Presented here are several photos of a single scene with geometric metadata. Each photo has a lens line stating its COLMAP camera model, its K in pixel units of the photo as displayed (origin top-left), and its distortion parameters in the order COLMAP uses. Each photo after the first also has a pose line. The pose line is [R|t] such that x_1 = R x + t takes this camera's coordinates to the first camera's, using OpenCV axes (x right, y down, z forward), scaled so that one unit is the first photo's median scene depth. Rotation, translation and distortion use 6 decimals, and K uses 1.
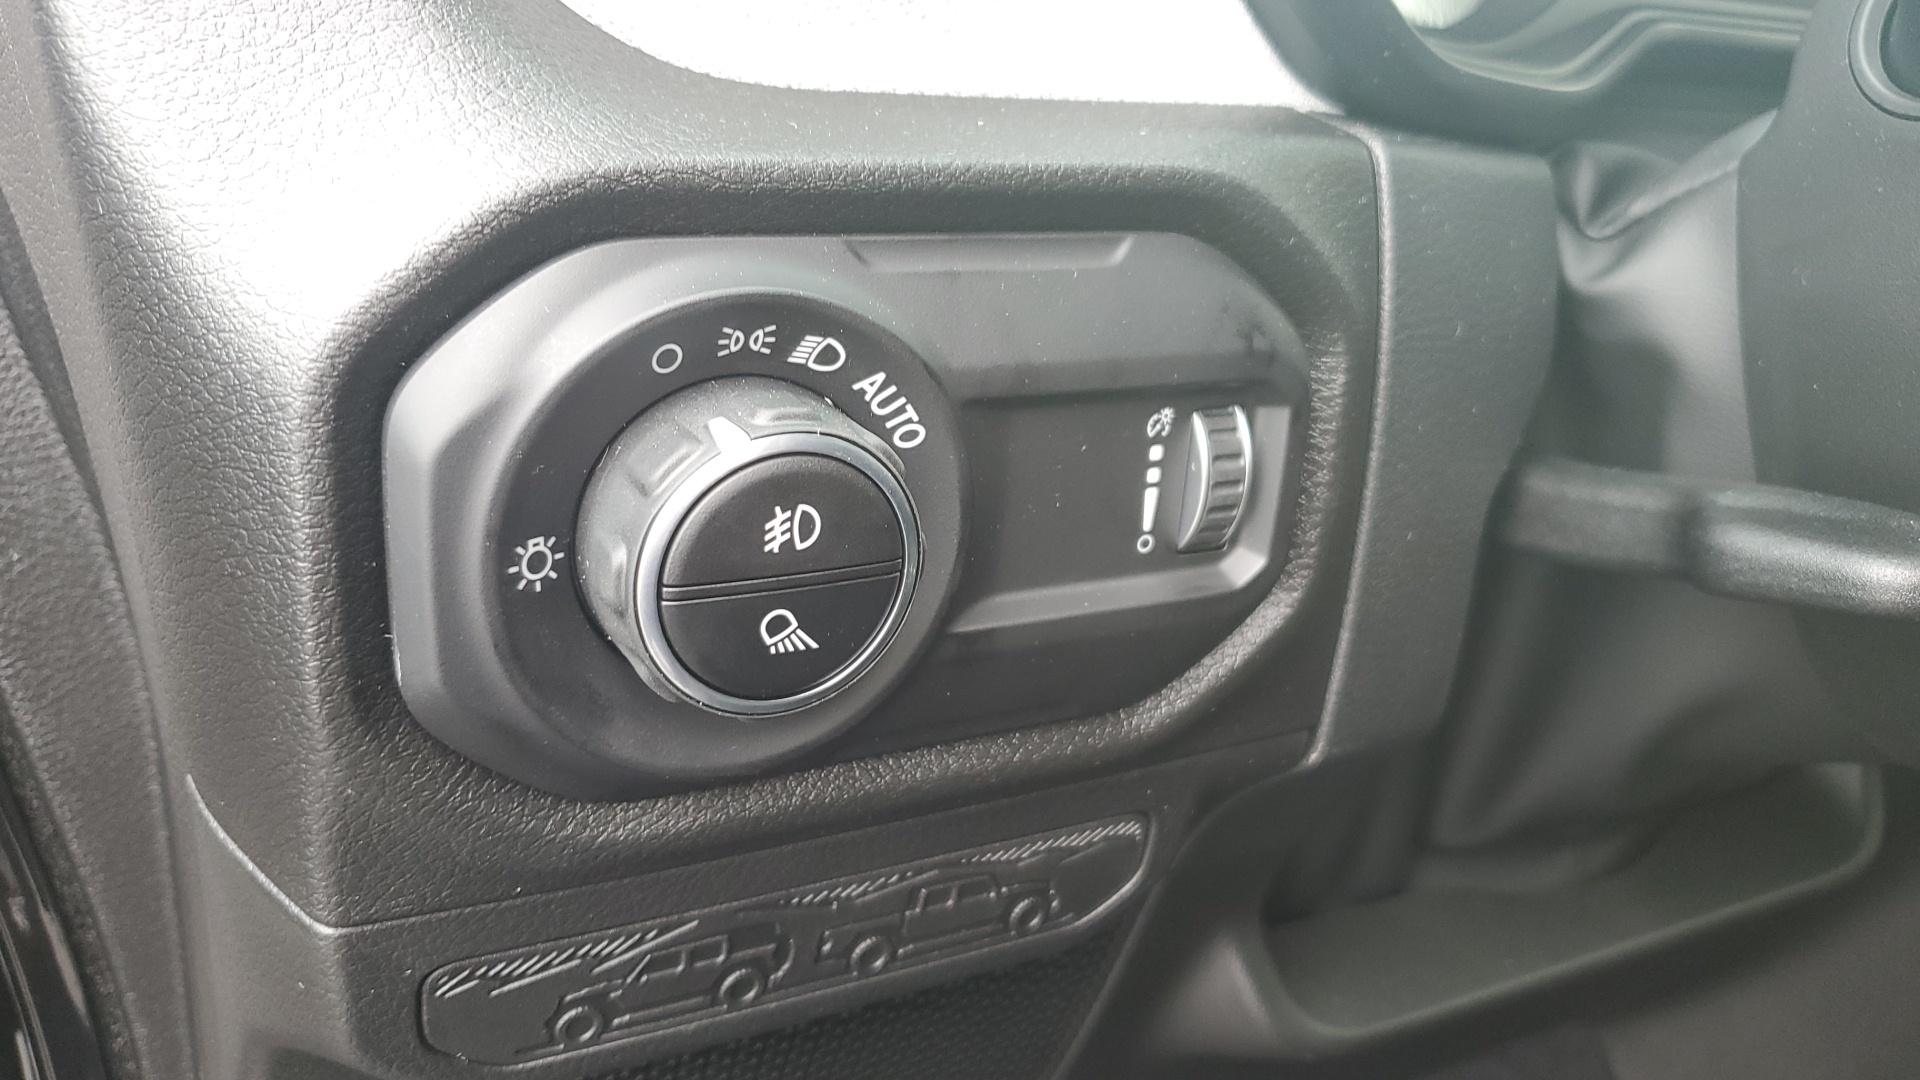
lens RADIAL K [[1468.4, 0, 955.6], [0, 1468.4, 549.9], [0, 0, 1]] dist [0.147623, -0.214000]
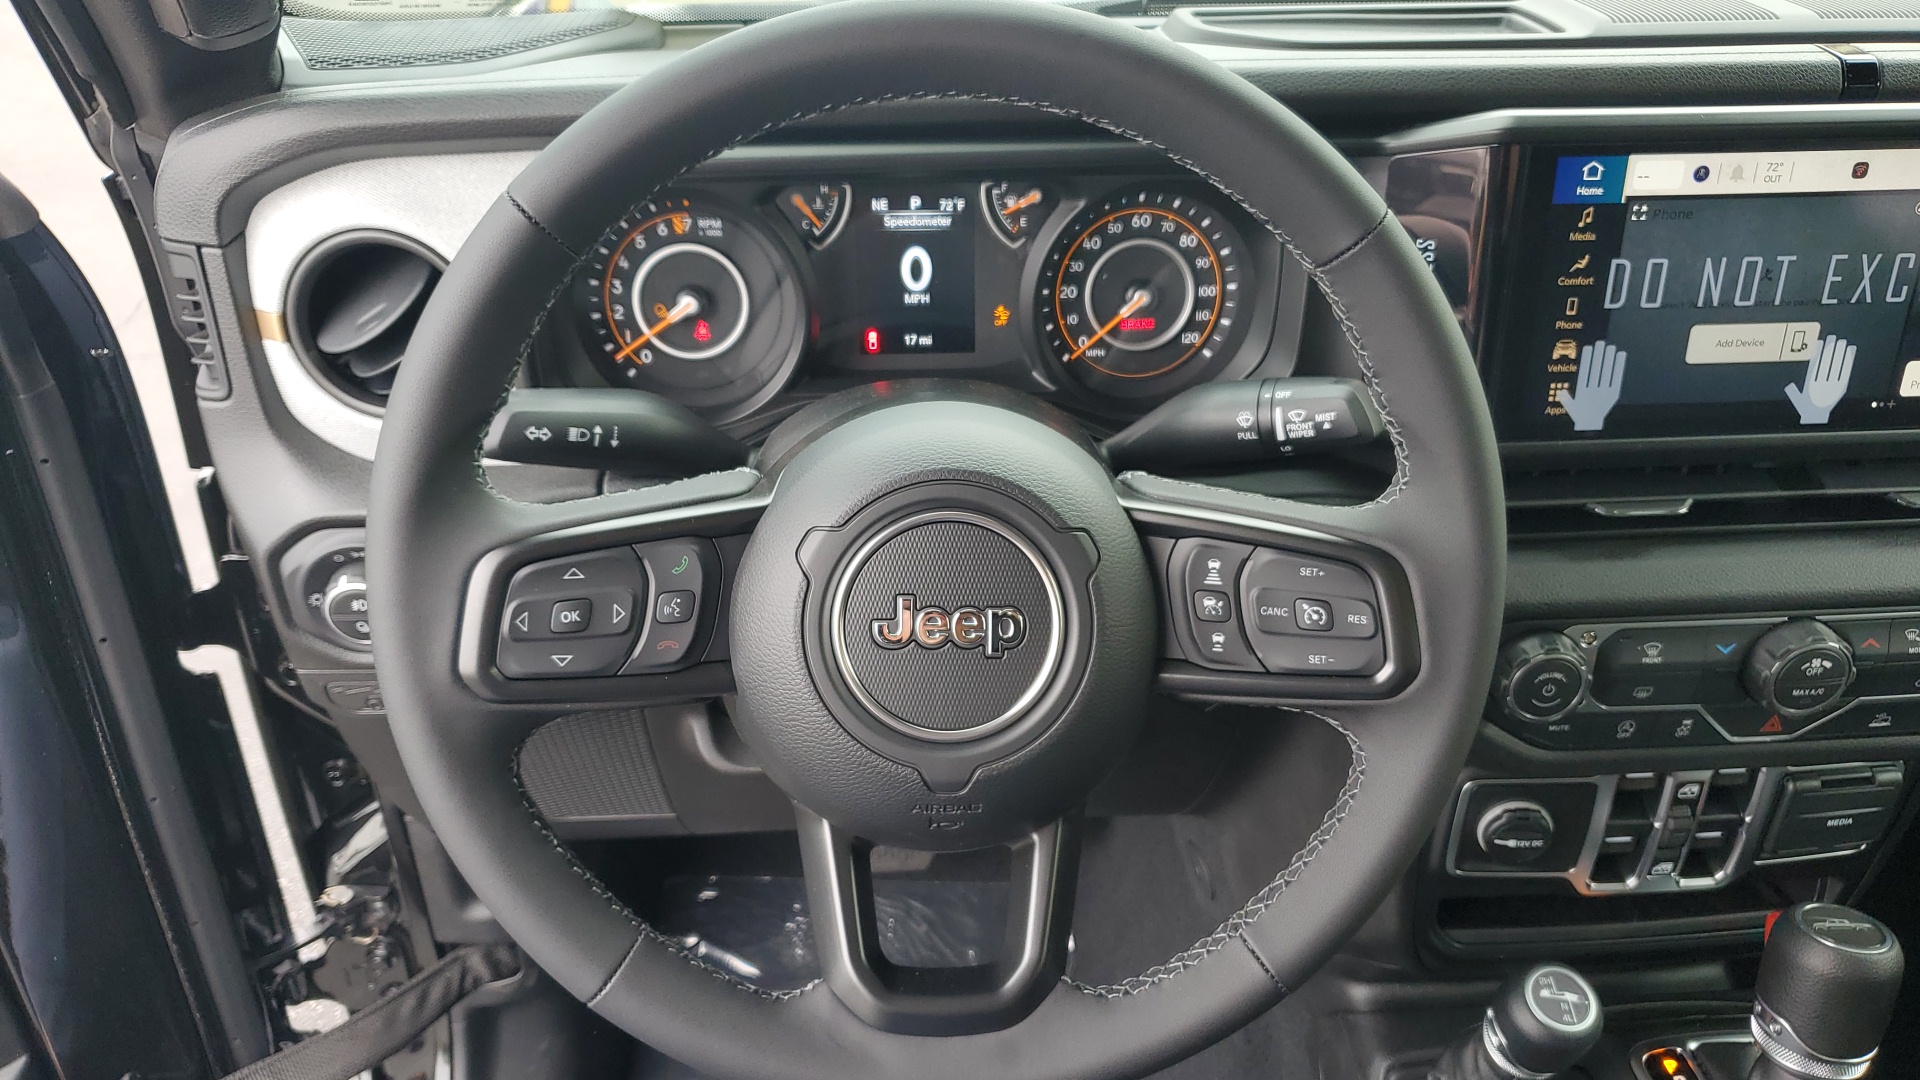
lens RADIAL K [[1534.5, 0, 933.0], [0, 1534.5, 567.4], [0, 0, 1]] dist [0.012734, -0.008676]
pose [[0.895134, 0.187181, -0.404597, 2.733136], [-0.090748, 0.965086, 0.245710, -1.182216], [0.436463, -0.183227, 0.880868, -1.839328]]
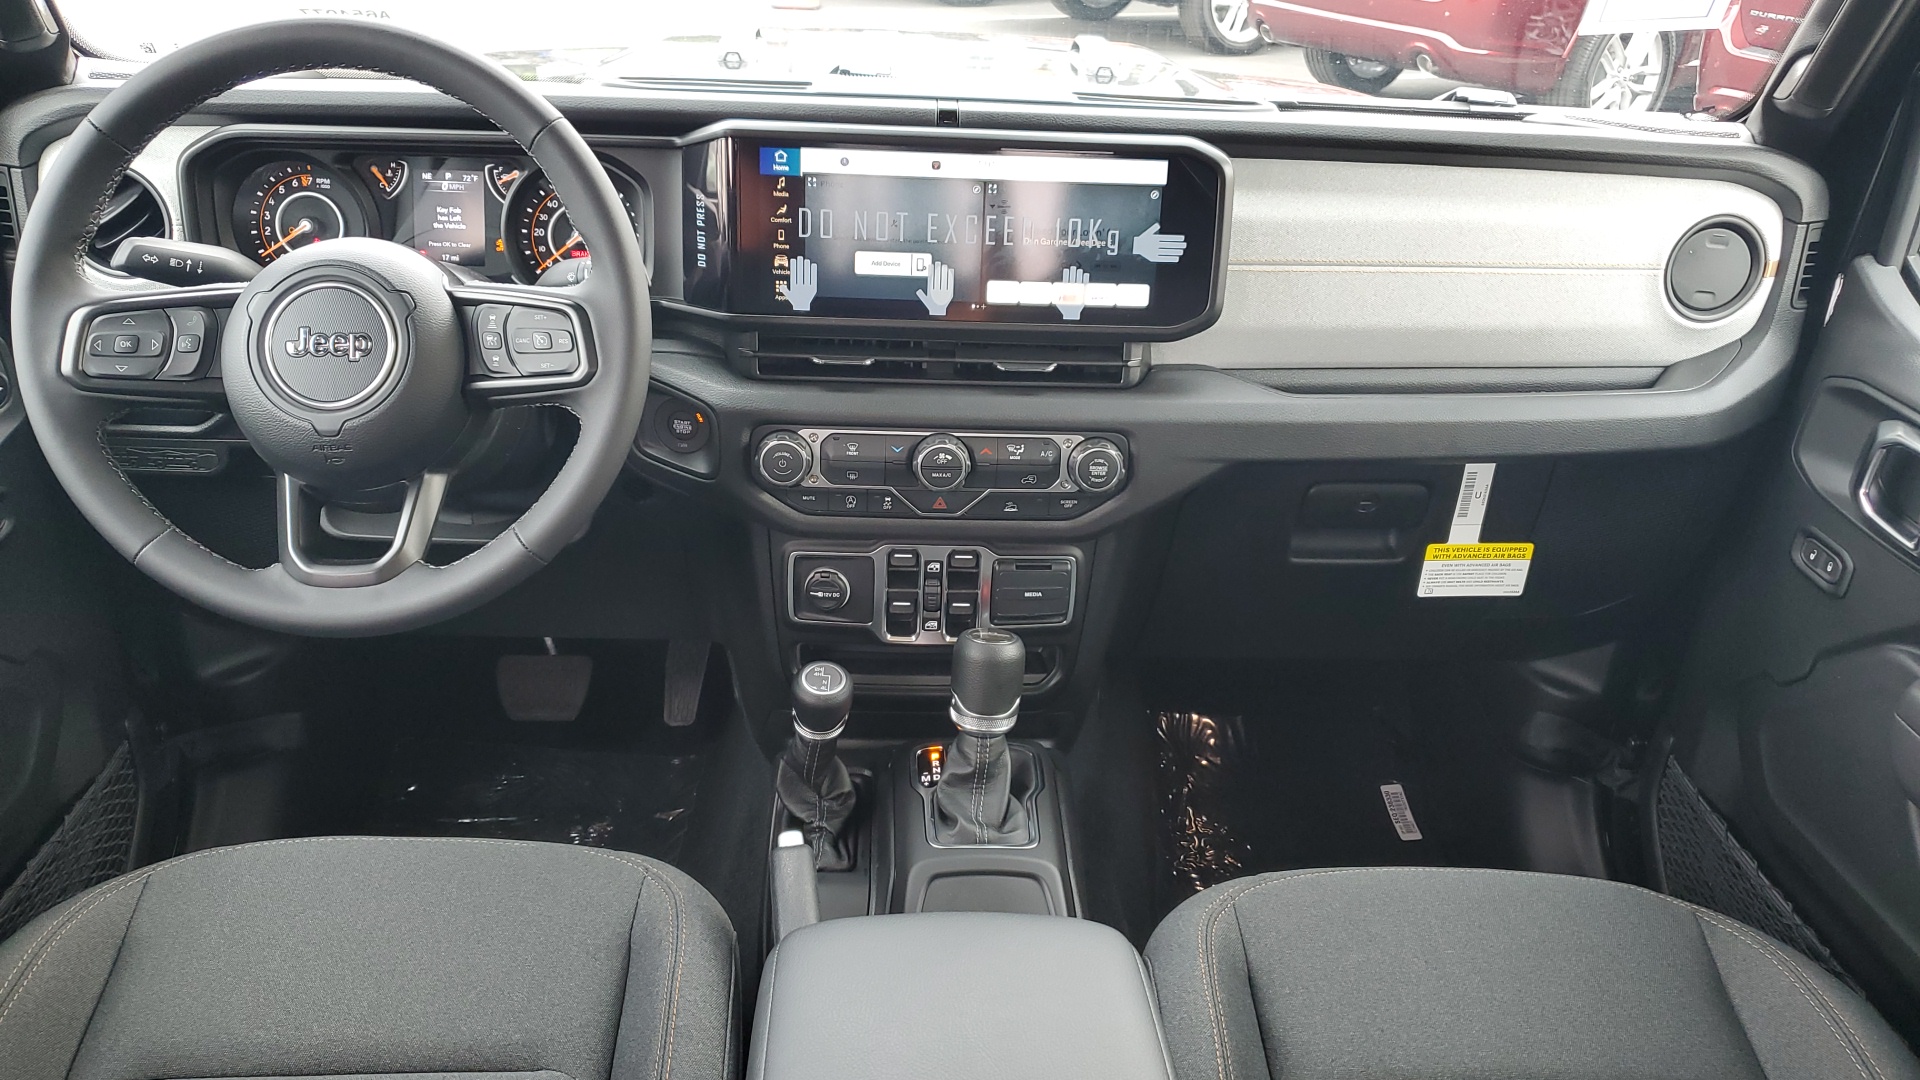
lens RADIAL K [[1468.4, 0, 955.6], [0, 1468.4, 549.9], [0, 0, 1]] dist [0.147623, -0.214000]
pose [[0.878205, 0.170825, -0.446737, 6.084801], [-0.134384, 0.984546, 0.112299, -0.526667], [0.459016, -0.038588, 0.887589, -3.049594]]
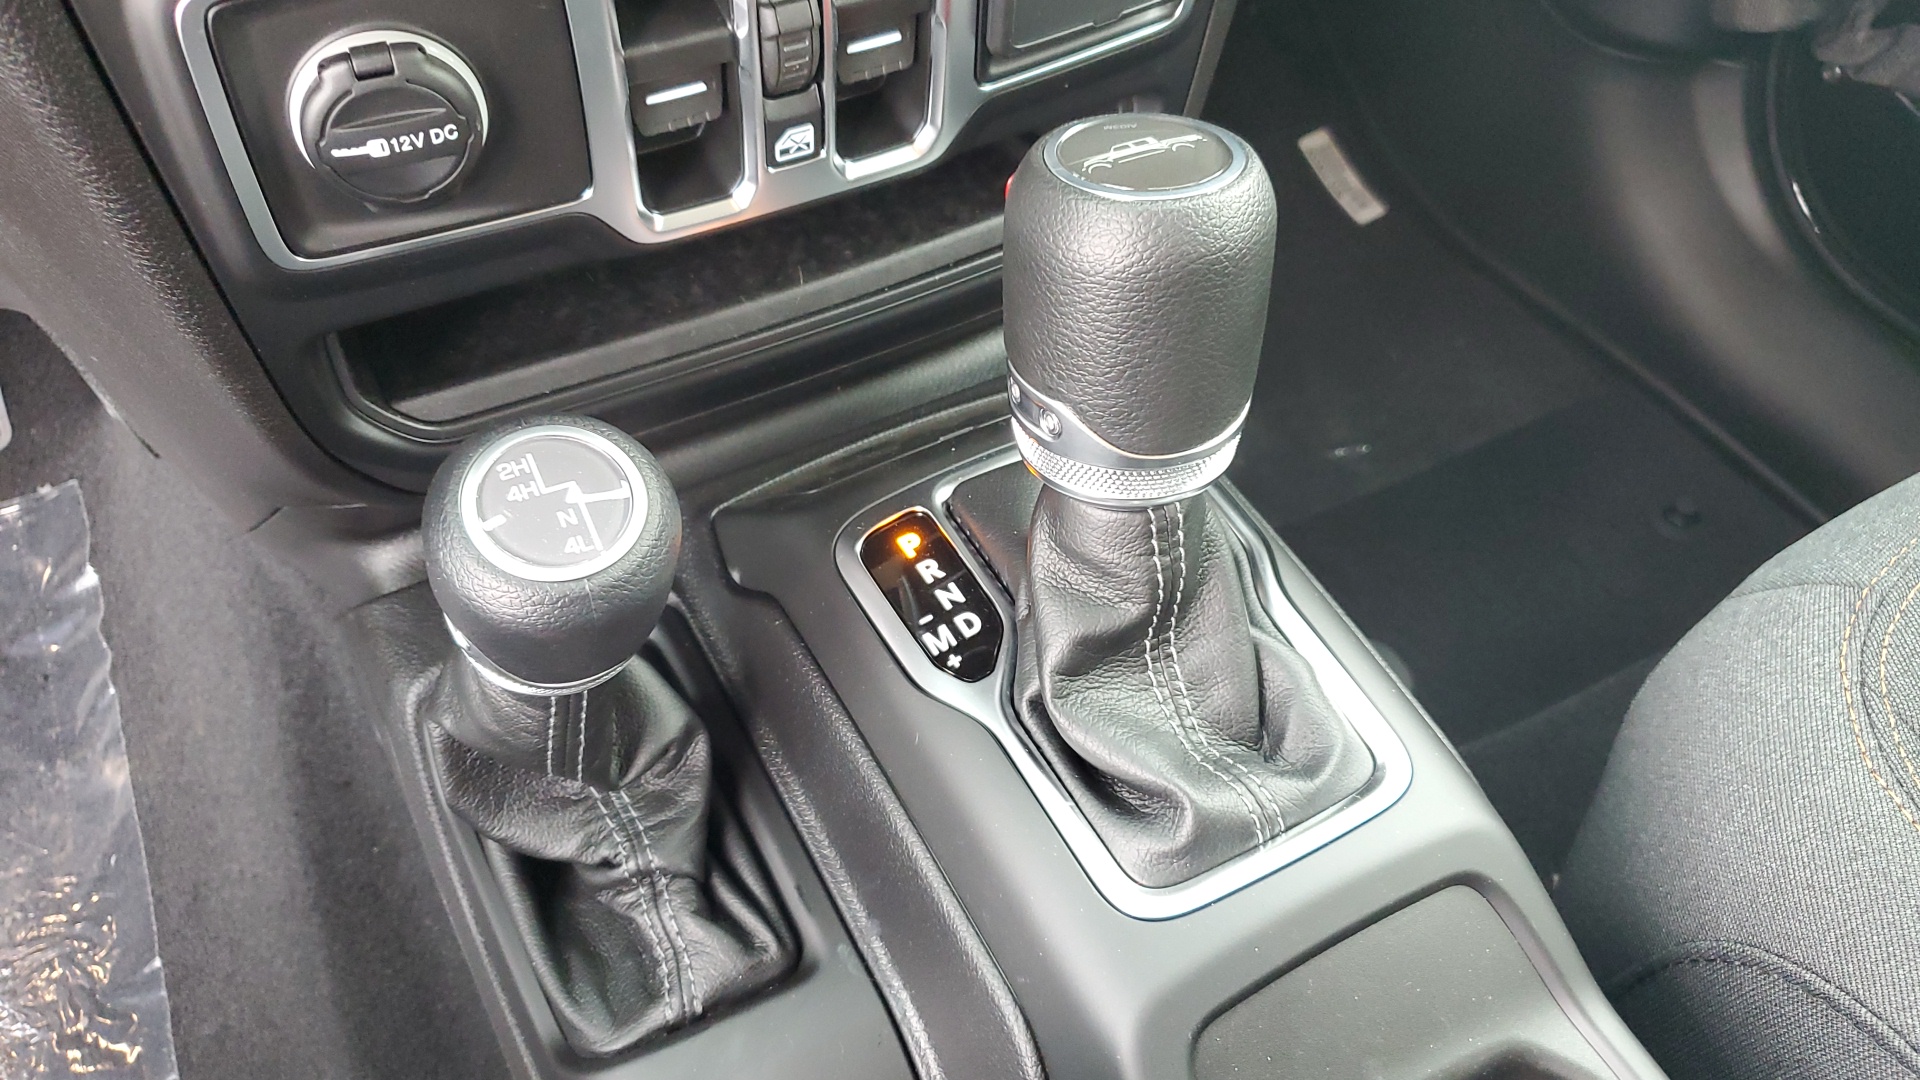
lens RADIAL K [[1519.5, 0, 960.0], [0, 1519.5, 540.0], [0, 0, 1]] dist [-0.065161, 0.101509]
pose [[0.999583, 0.004592, -0.028493, 3.268879], [0.010413, 0.863371, 0.504463, 0.053763], [0.026917, -0.504549, 0.862963, 0.988667]]
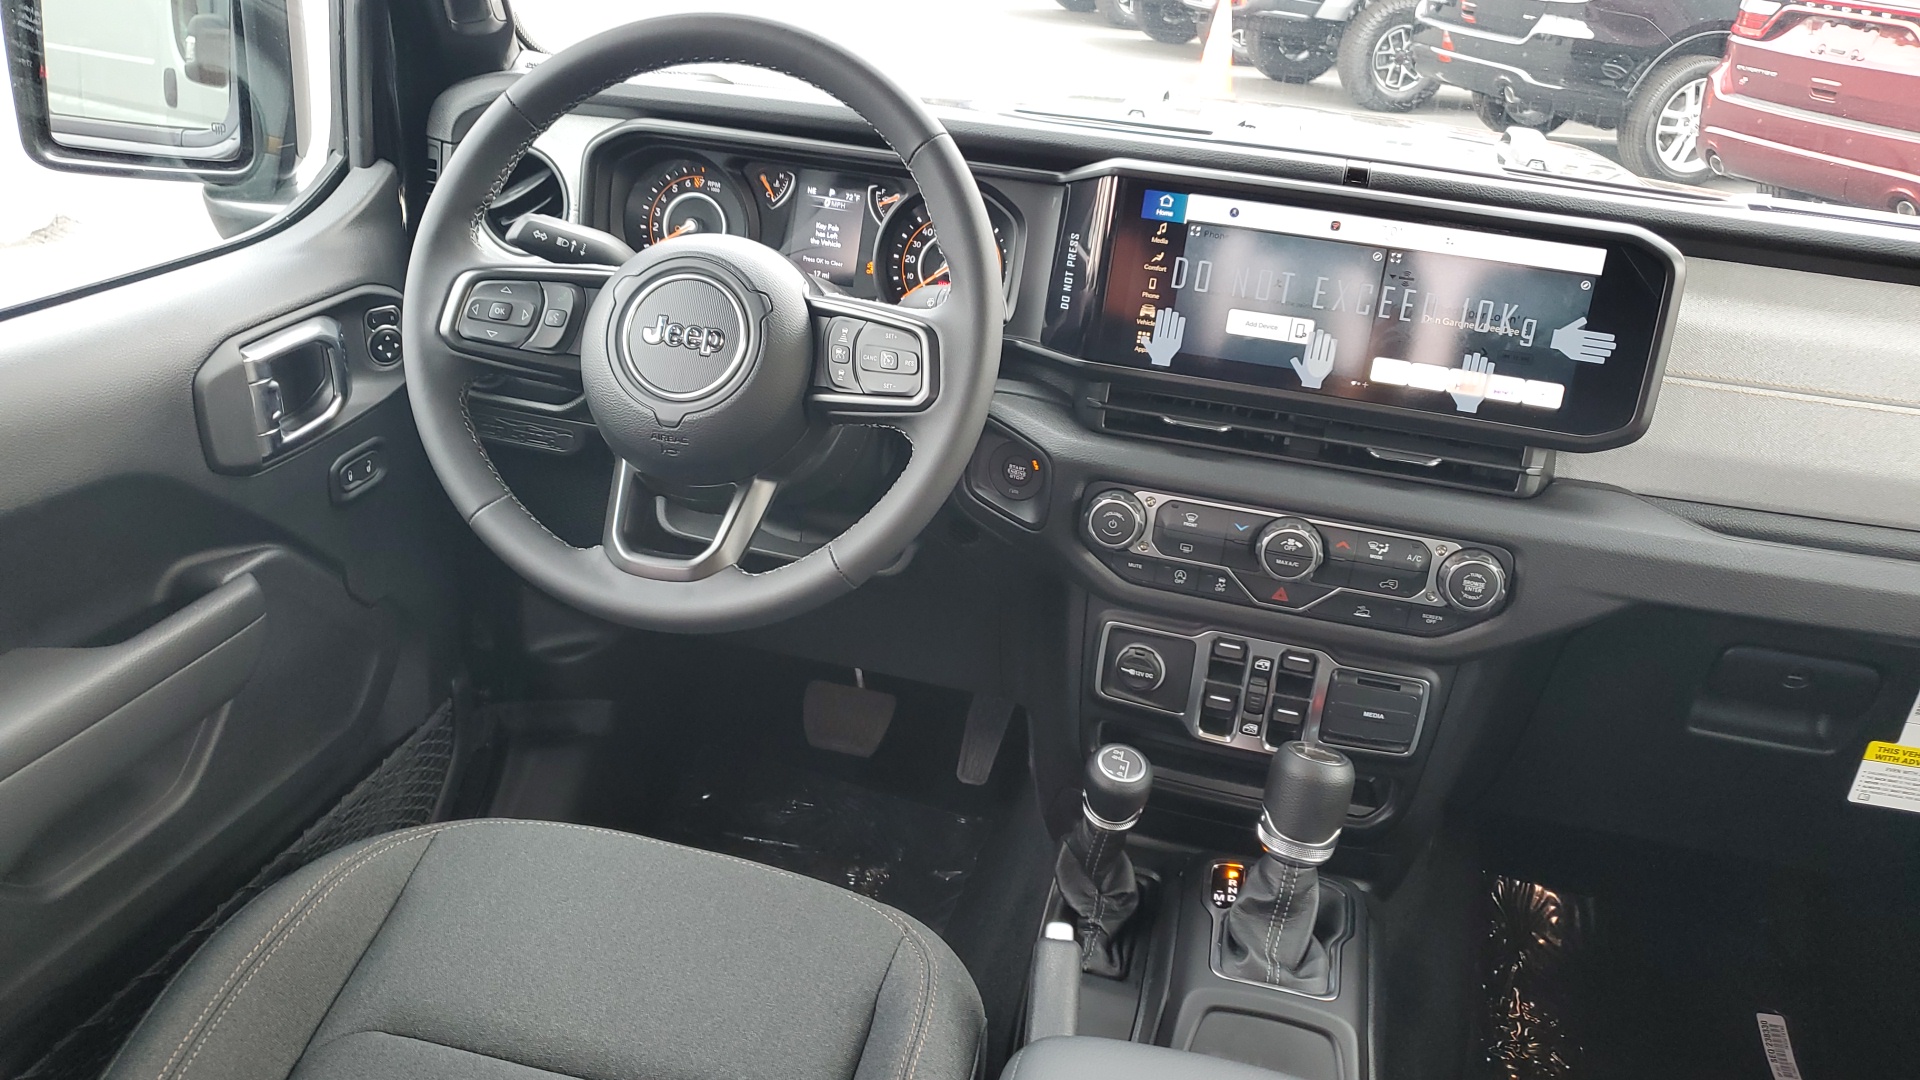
lens RADIAL K [[1474.4, 0, 946.7], [0, 1474.4, 534.1], [0, 0, 1]] dist [0.175997, -0.477013]
pose [[0.715238, 0.262991, -0.647511, 5.893892], [-0.265723, 0.959249, 0.096088, -0.436194], [0.646395, 0.103333, 0.755974, -2.646735]]
